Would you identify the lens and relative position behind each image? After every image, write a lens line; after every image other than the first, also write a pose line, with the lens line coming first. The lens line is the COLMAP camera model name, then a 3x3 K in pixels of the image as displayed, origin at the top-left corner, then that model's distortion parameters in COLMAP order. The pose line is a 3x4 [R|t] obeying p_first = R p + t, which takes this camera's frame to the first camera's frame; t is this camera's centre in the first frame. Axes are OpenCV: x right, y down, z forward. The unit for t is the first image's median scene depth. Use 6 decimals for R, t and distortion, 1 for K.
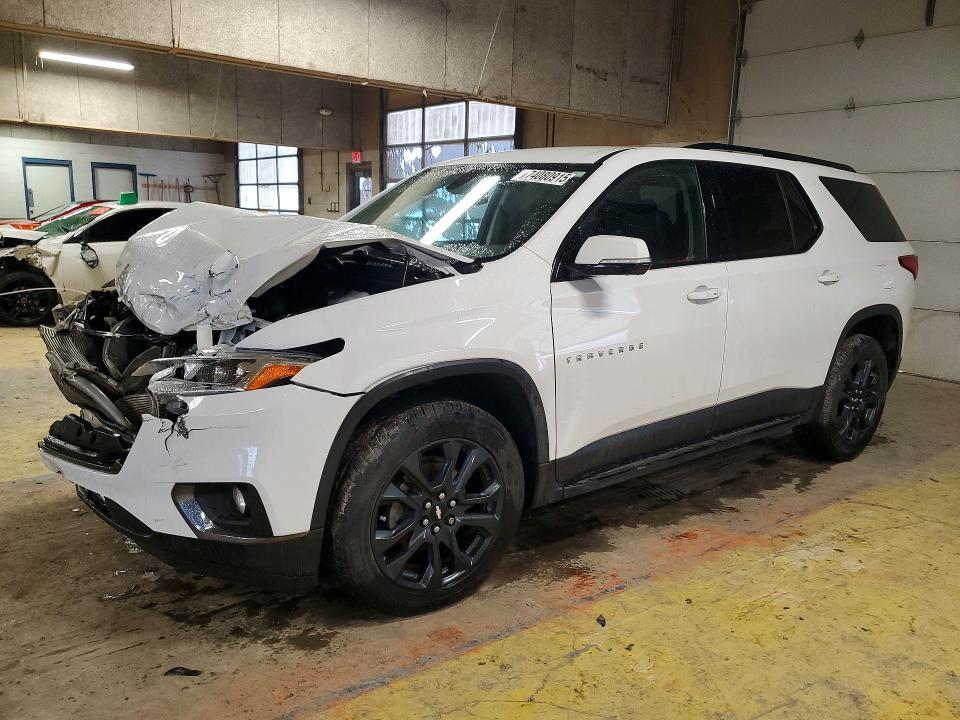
lens RADIAL K [[760.4, 0, 488.2], [0, 760.4, 358.8], [0, 0, 1]] dist [0.021597, 0.000943]
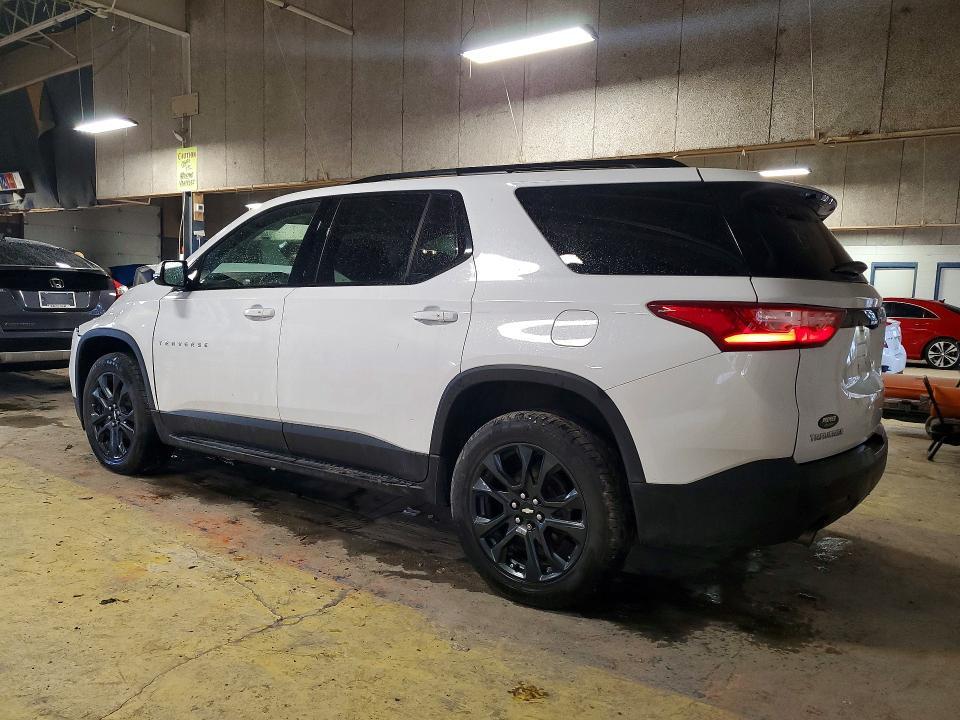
lens RADIAL K [[760.4, 0, 487.8], [0, 760.4, 364.7], [0, 0, 1]] dist [0.021597, 0.000943]
pose [[0.255235, 0.069207, -0.964399, 1.270063], [-0.209681, 0.977660, 0.014665, -0.083614], [0.943869, 0.198473, 0.264045, 0.895582]]
